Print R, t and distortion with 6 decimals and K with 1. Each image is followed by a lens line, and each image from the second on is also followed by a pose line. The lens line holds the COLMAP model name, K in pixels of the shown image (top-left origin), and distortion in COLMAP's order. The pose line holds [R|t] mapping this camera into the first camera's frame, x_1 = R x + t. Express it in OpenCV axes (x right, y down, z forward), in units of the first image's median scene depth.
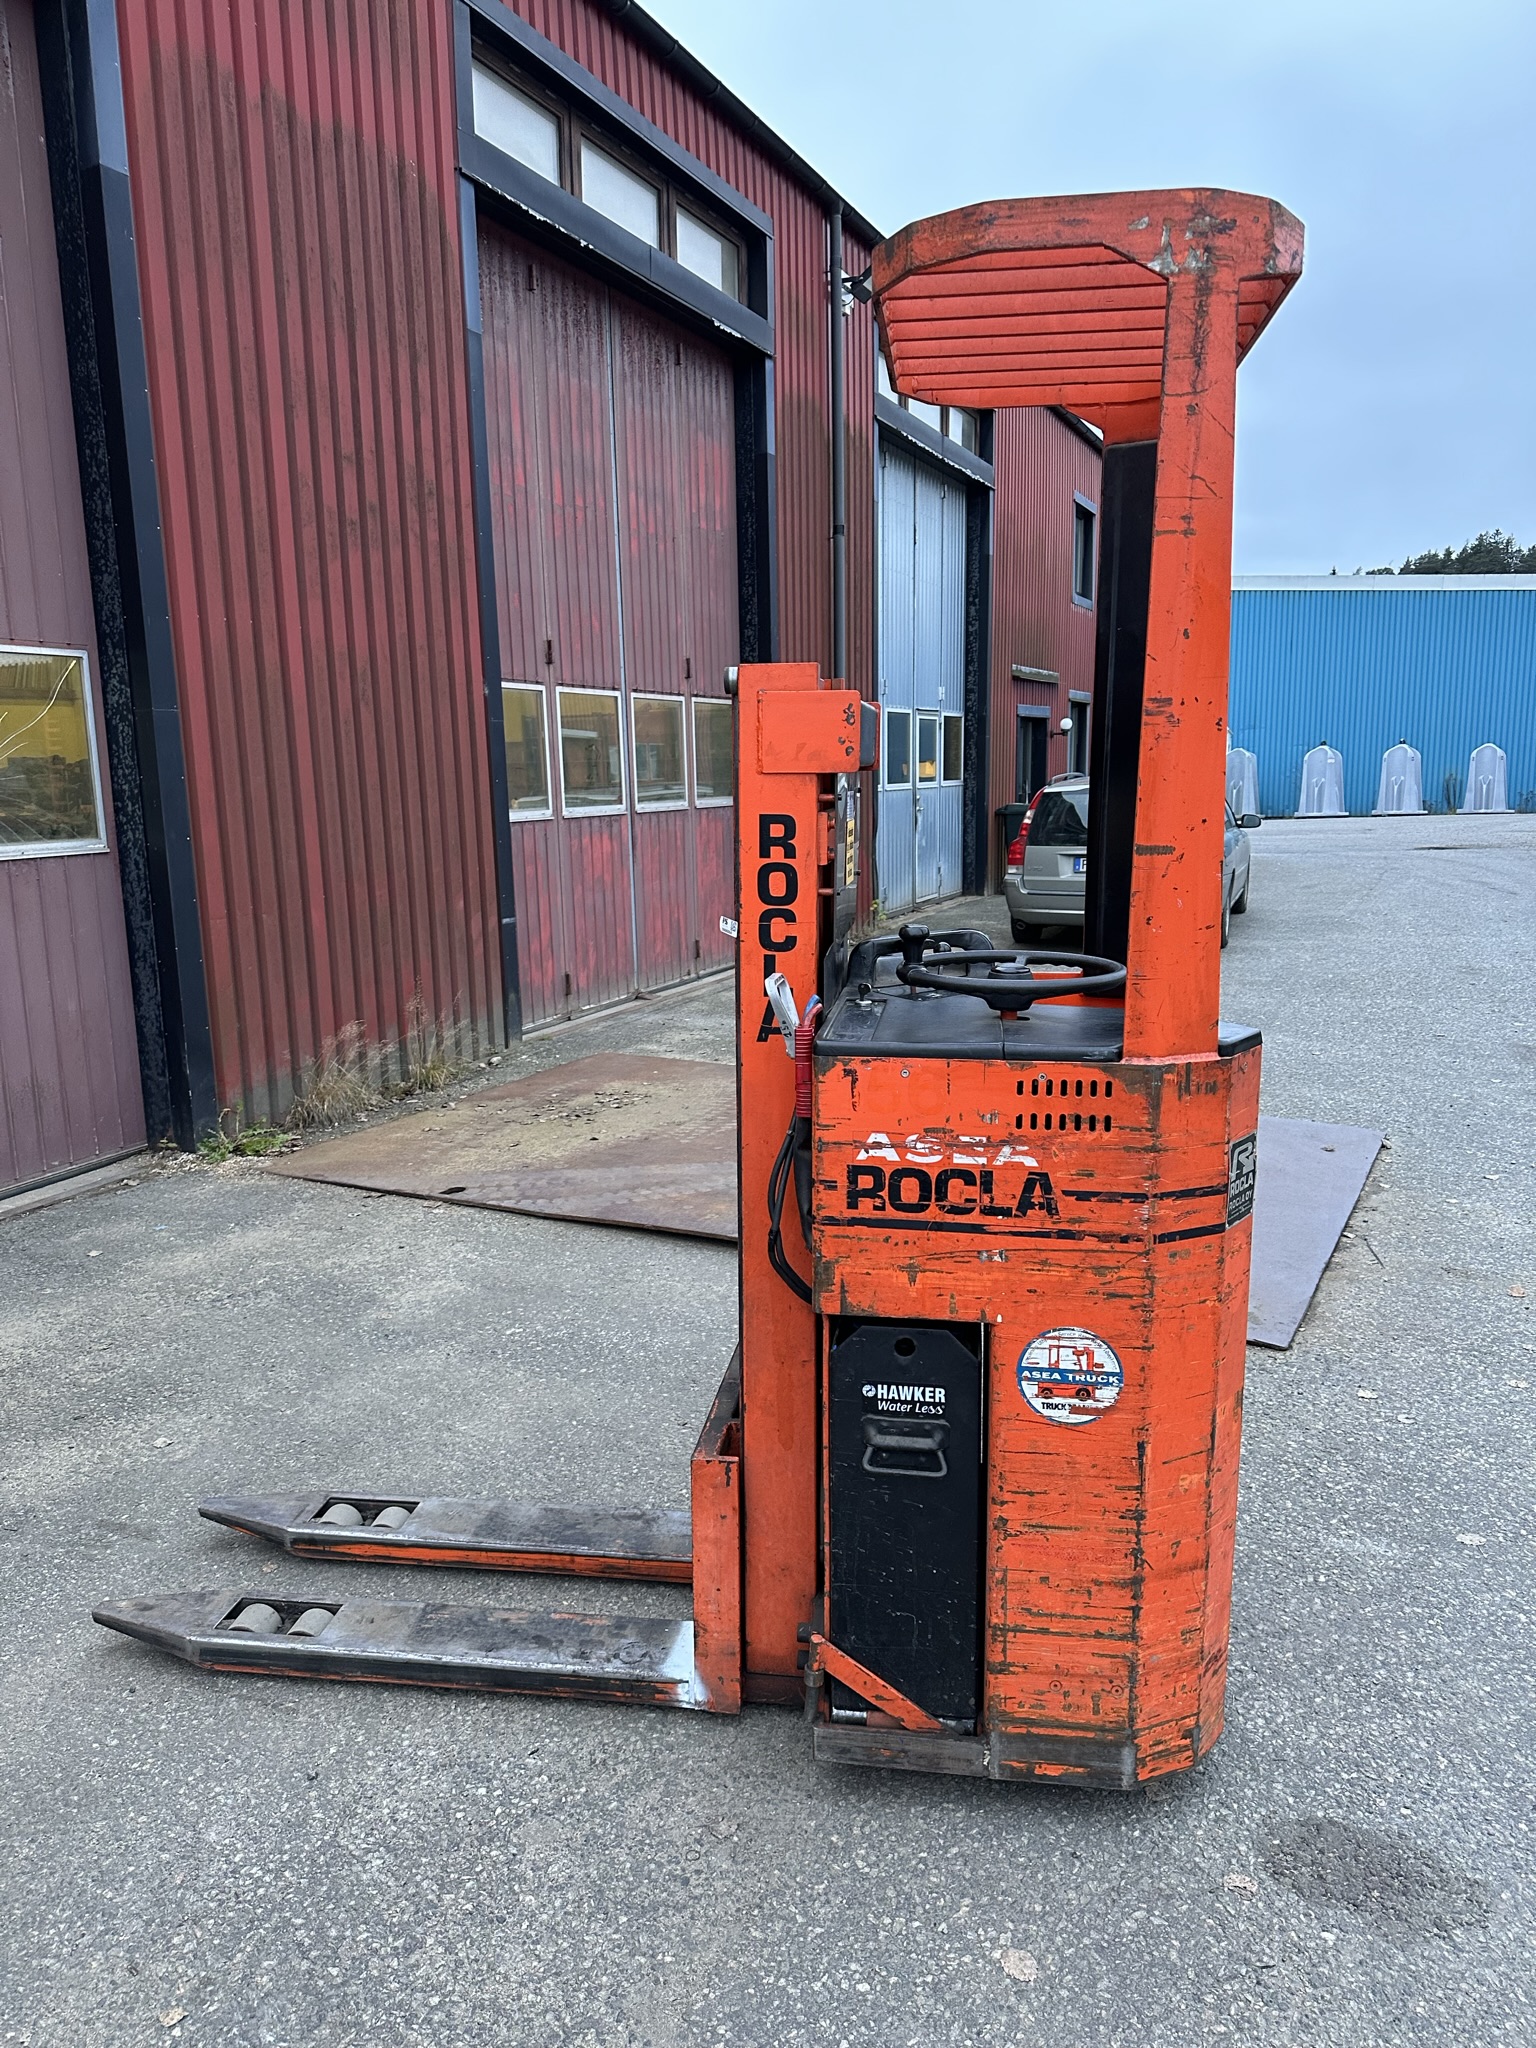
lens RADIAL K [[1450.6, 0, 760.2], [0, 1450.6, 1041.8], [0, 0, 1]] dist [0.040641, -0.035886]
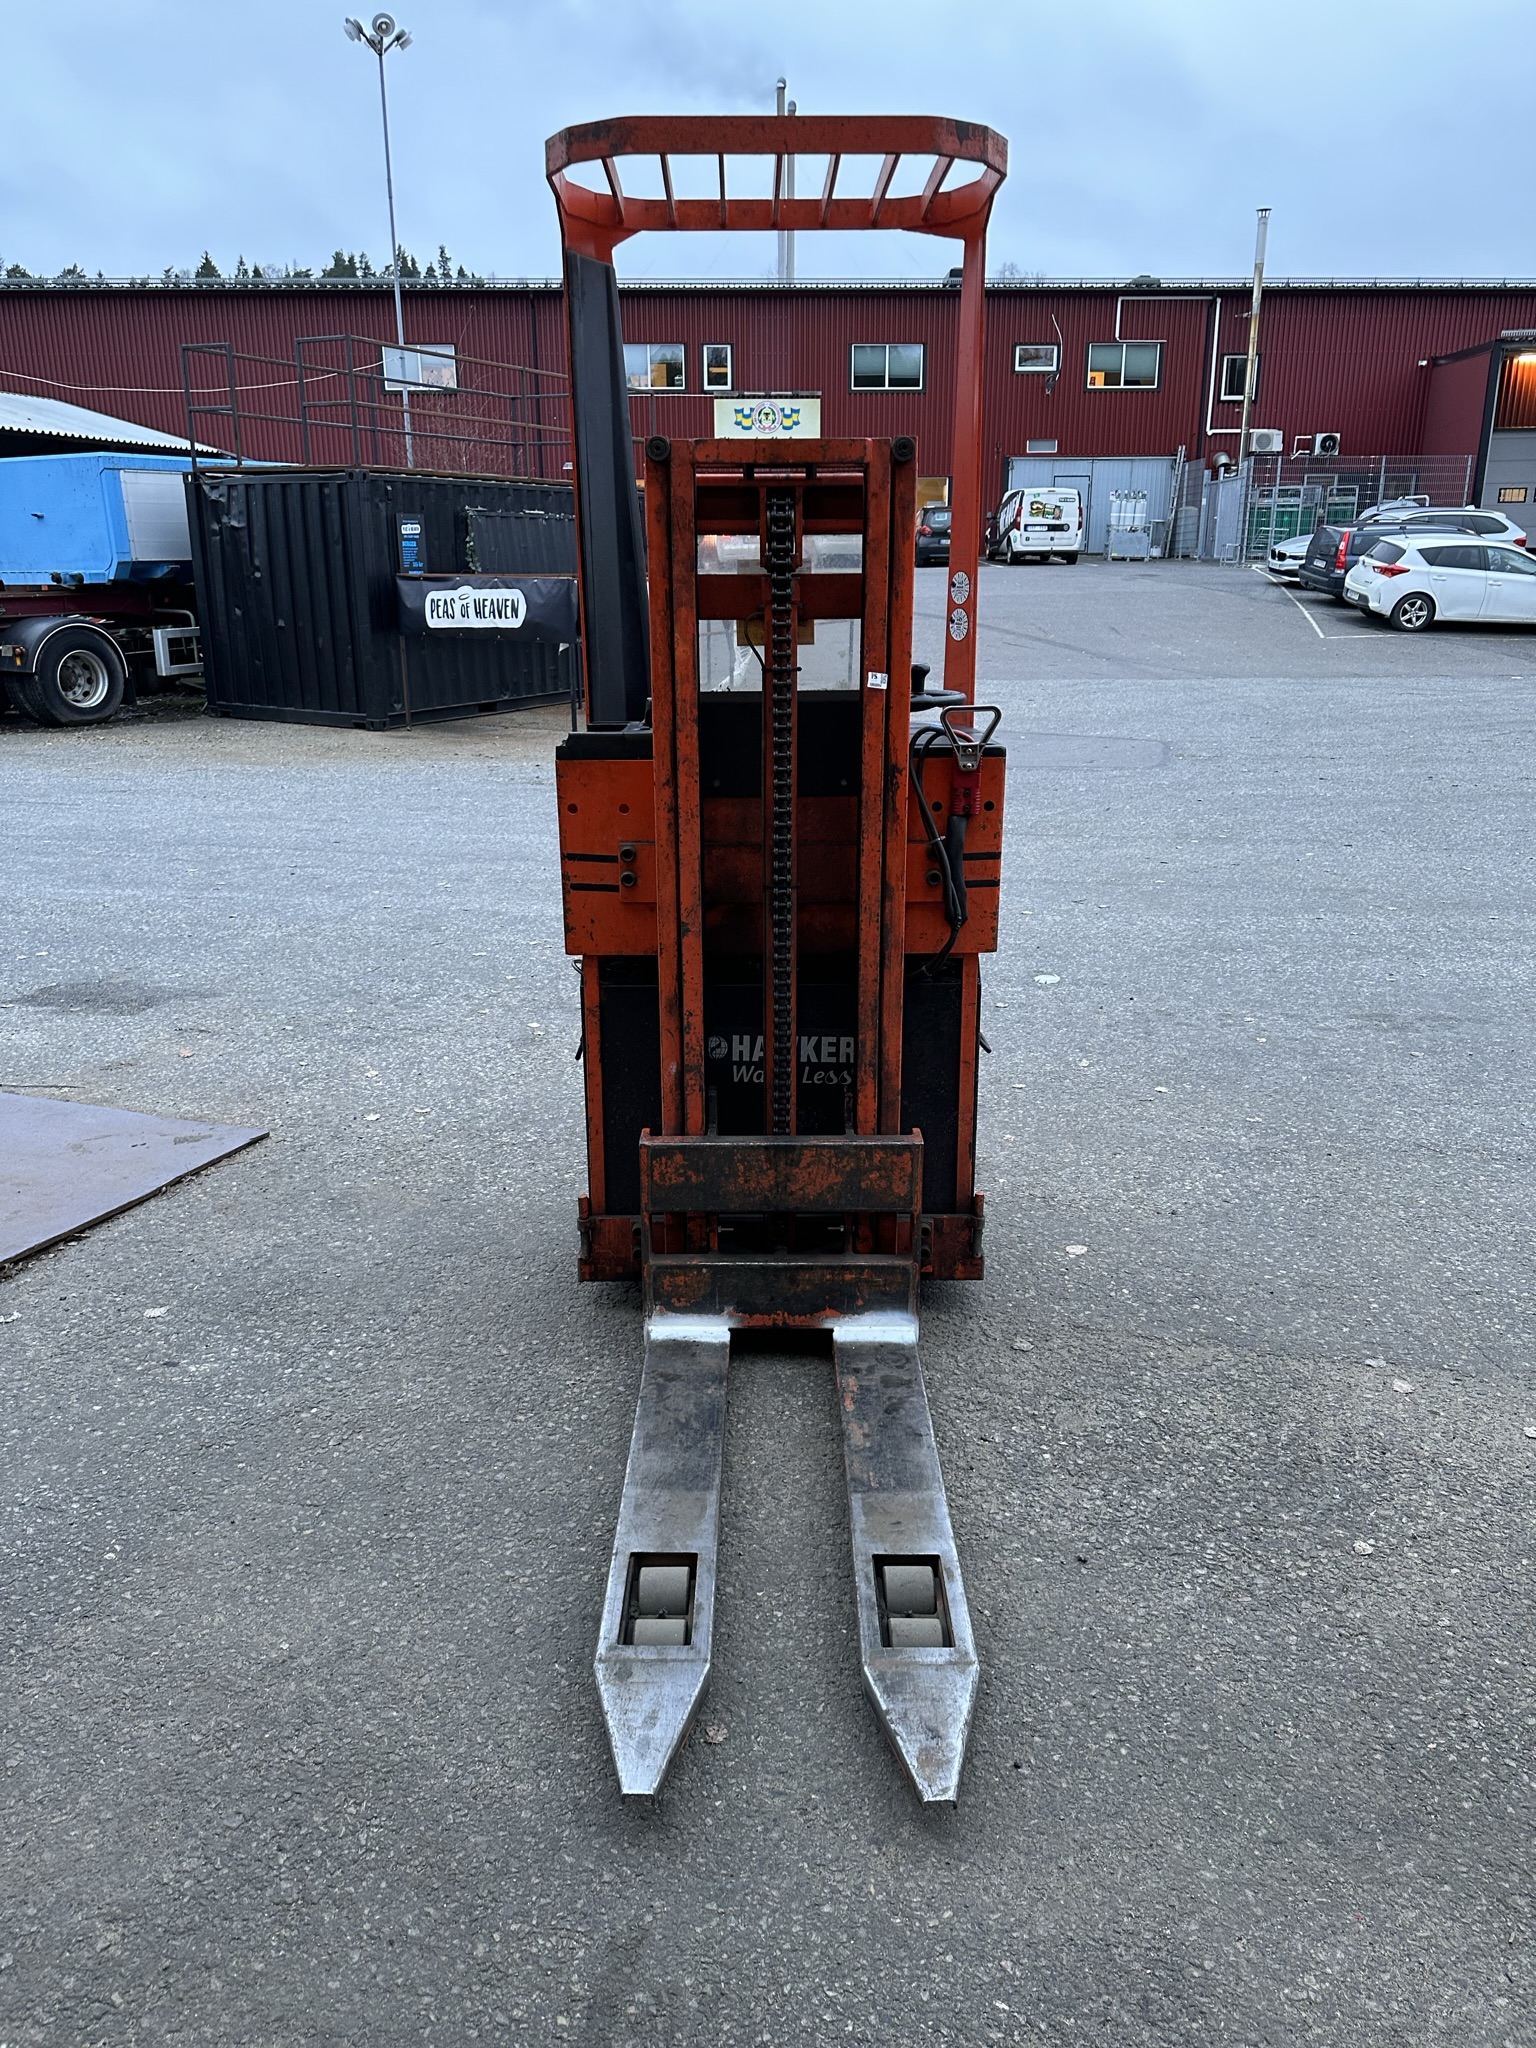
lens RADIAL K [[1445.2, 0, 768.0], [0, 1445.2, 1024.0], [0, 0, 1]] dist [0.055664, -0.070533]
pose [[-0.155162, -0.261924, 0.952534, -1.258832], [0.184468, 0.939570, 0.288409, -0.185589], [-0.970513, 0.220462, -0.097469, 1.374400]]
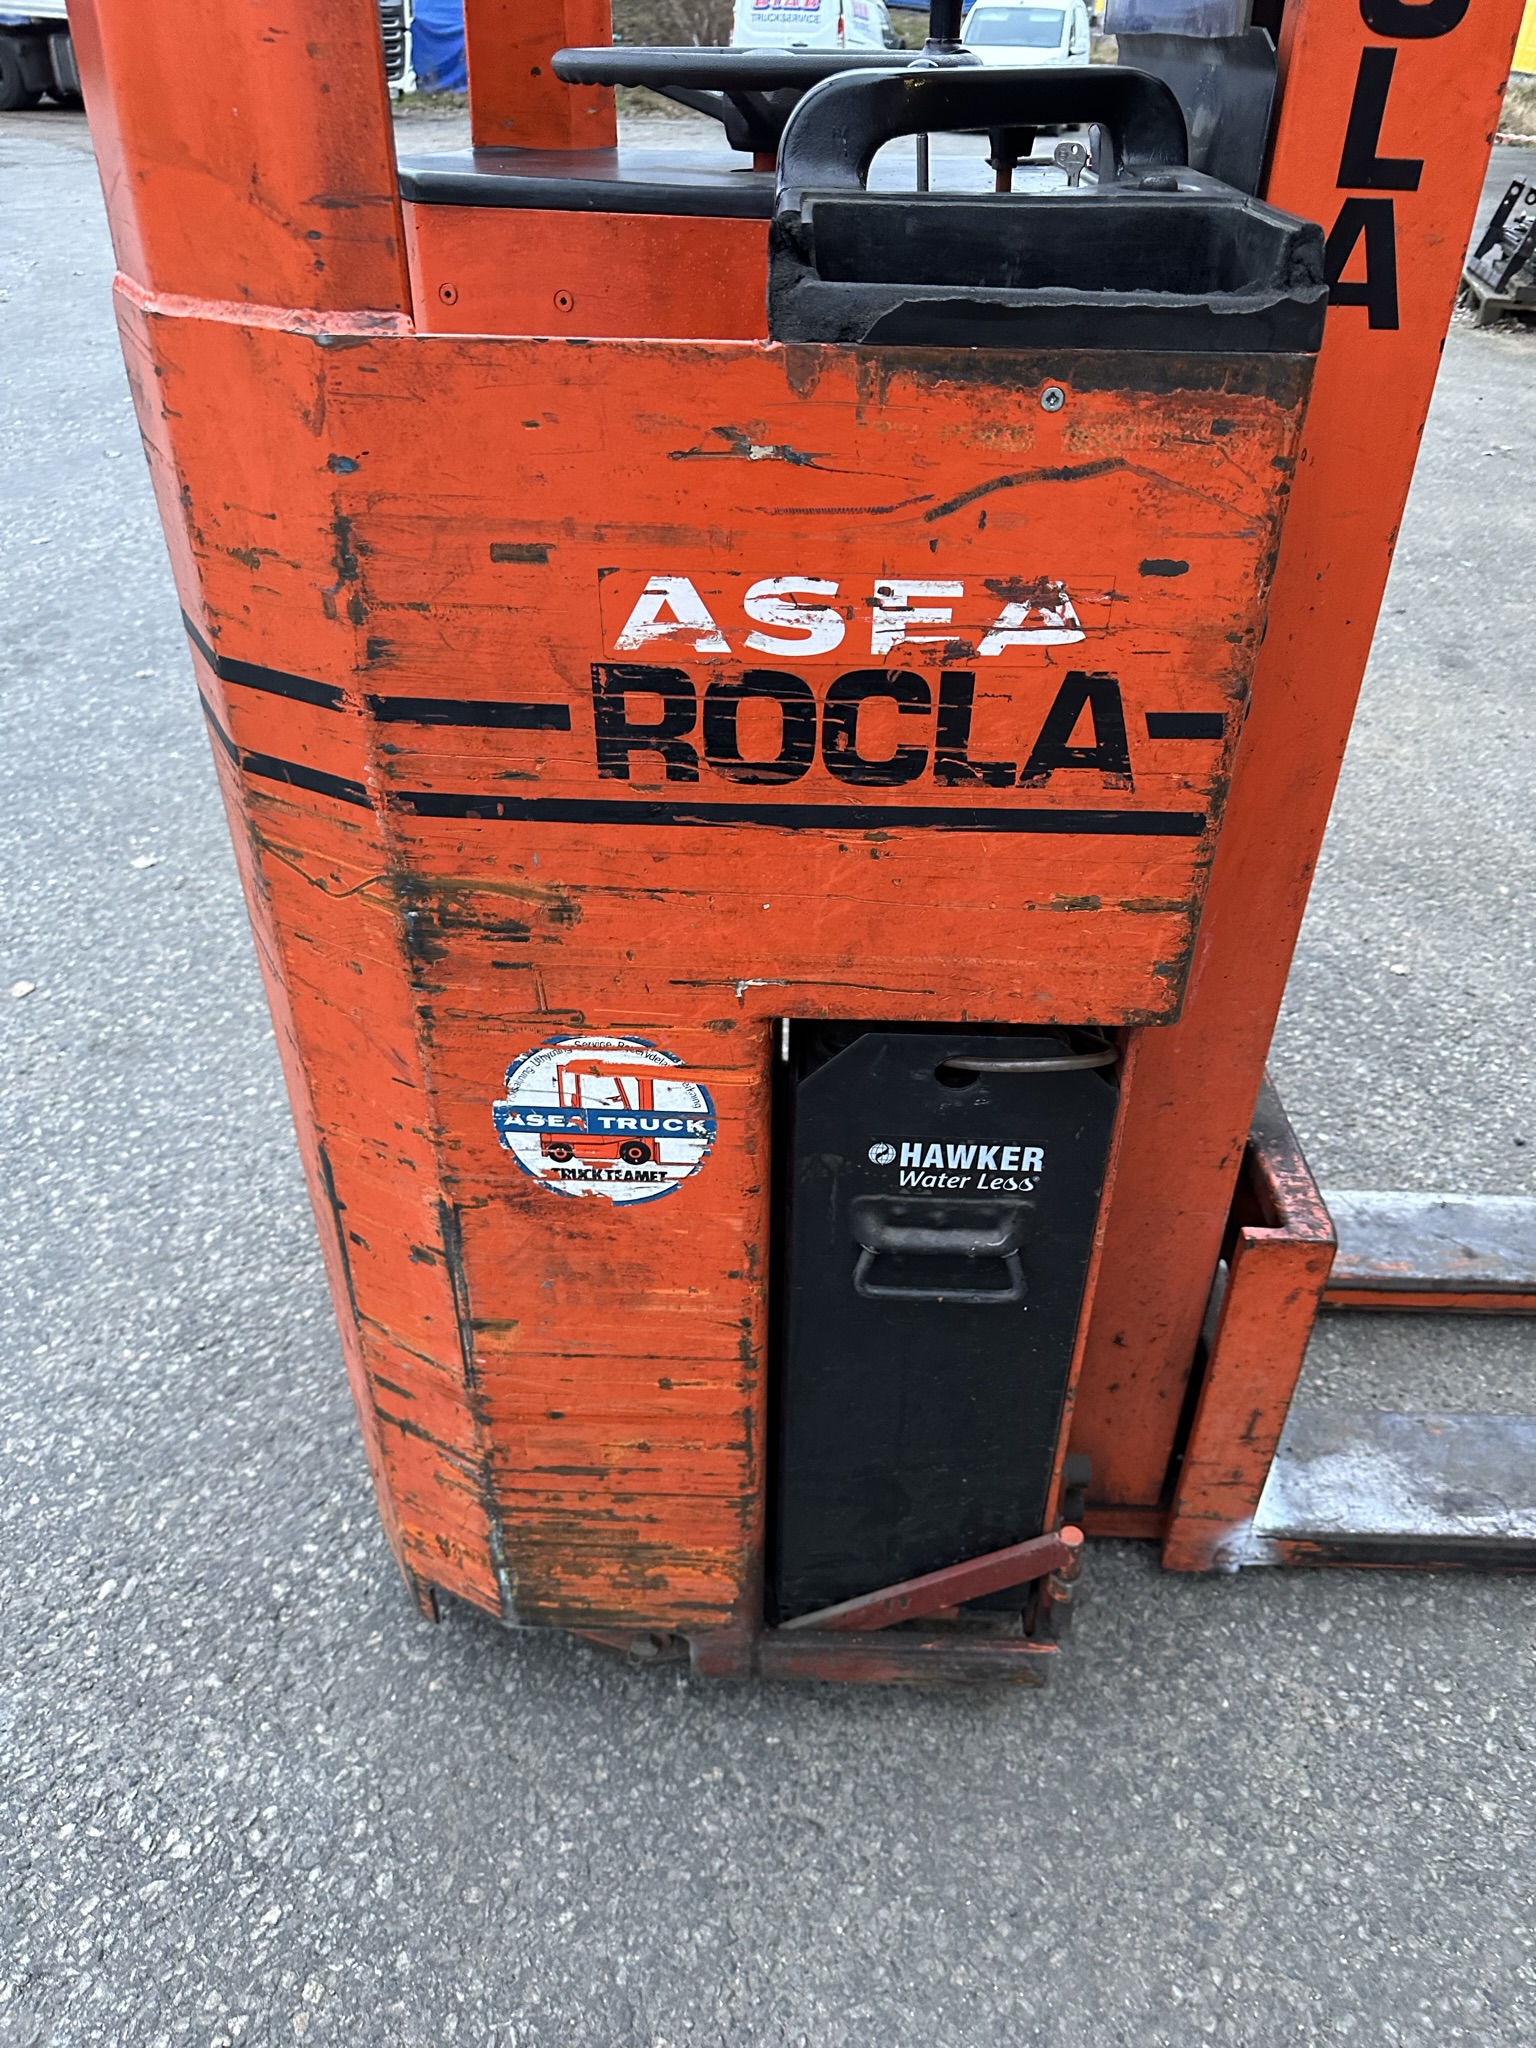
lens RADIAL K [[1451.4, 0, 786.2], [0, 1451.4, 1019.4], [0, 0, 1]] dist [0.036492, -0.034377]
pose [[-0.991259, 0.080886, -0.104225, 0.250218], [-0.016413, 0.708259, 0.705762, -0.191434], [0.130904, 0.701304, -0.700740, 1.697630]]
